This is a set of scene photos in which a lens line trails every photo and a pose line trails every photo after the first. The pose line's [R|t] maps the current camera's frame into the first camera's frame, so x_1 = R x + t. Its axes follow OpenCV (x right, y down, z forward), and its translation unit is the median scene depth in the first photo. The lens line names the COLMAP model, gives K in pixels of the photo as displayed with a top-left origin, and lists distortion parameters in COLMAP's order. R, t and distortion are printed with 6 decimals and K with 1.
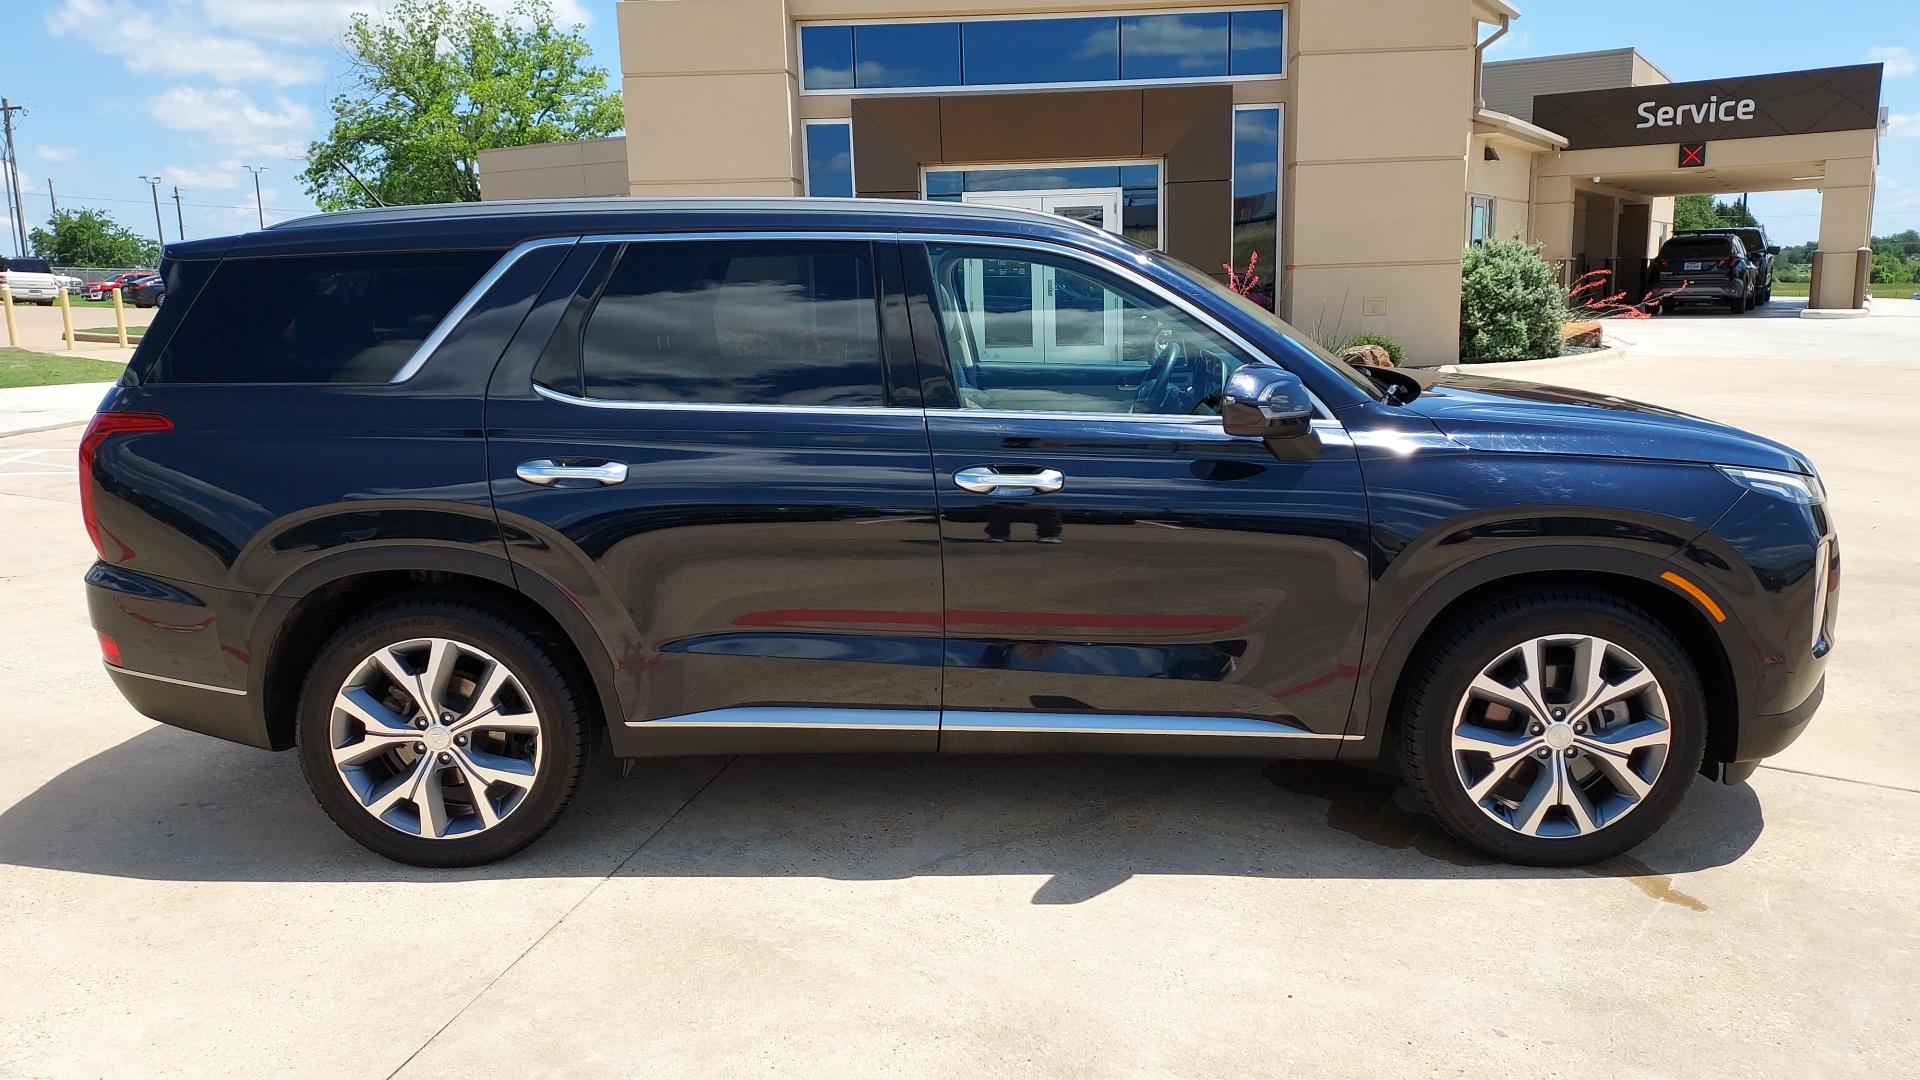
lens RADIAL K [[1388.3, 0, 980.0], [0, 1388.3, 541.8], [0, 0, 1]] dist [0.033330, -0.004592]
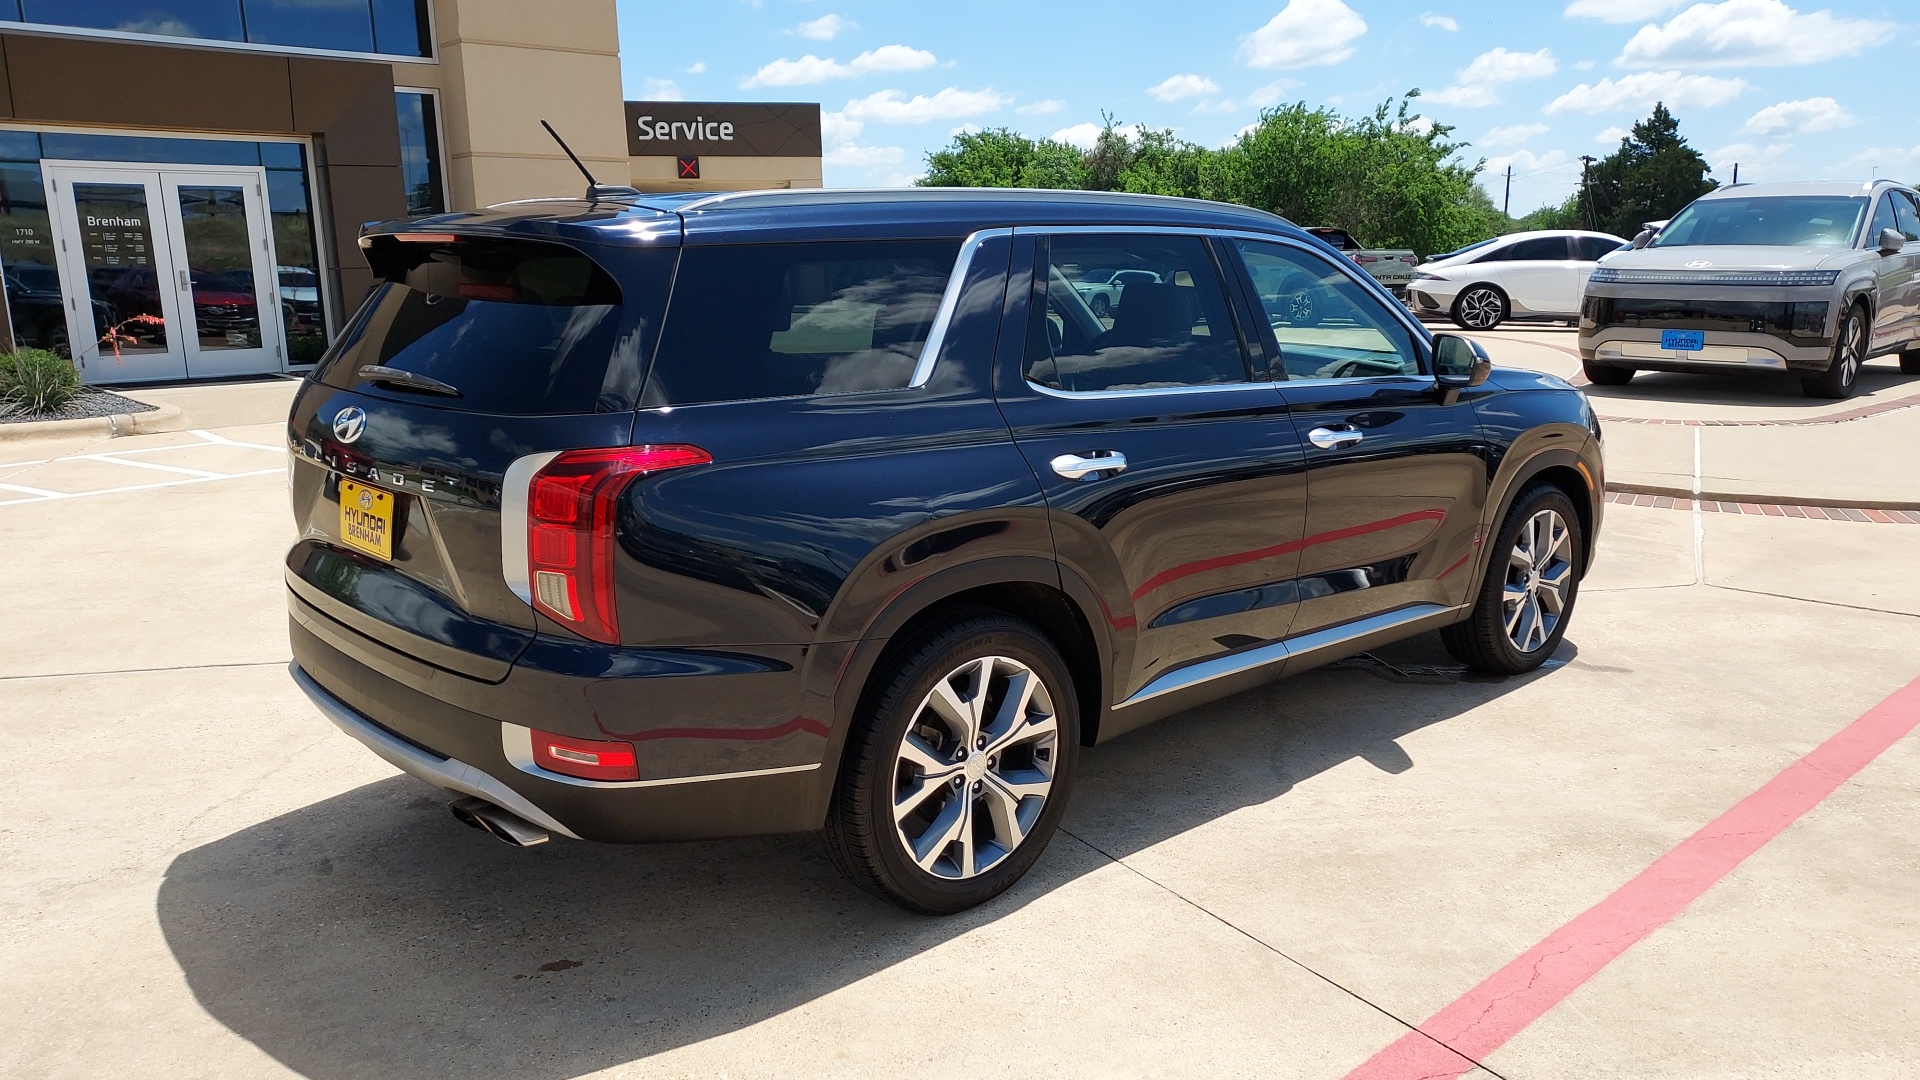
lens RADIAL K [[1388.7, 0, 983.4], [0, 1388.7, 533.9], [0, 0, 1]] dist [0.039947, 0.004773]
pose [[0.715202, -0.126076, 0.687452, -0.996400], [0.128873, 0.990519, 0.047583, -0.054875], [-0.686933, 0.054563, 0.724669, 0.319915]]
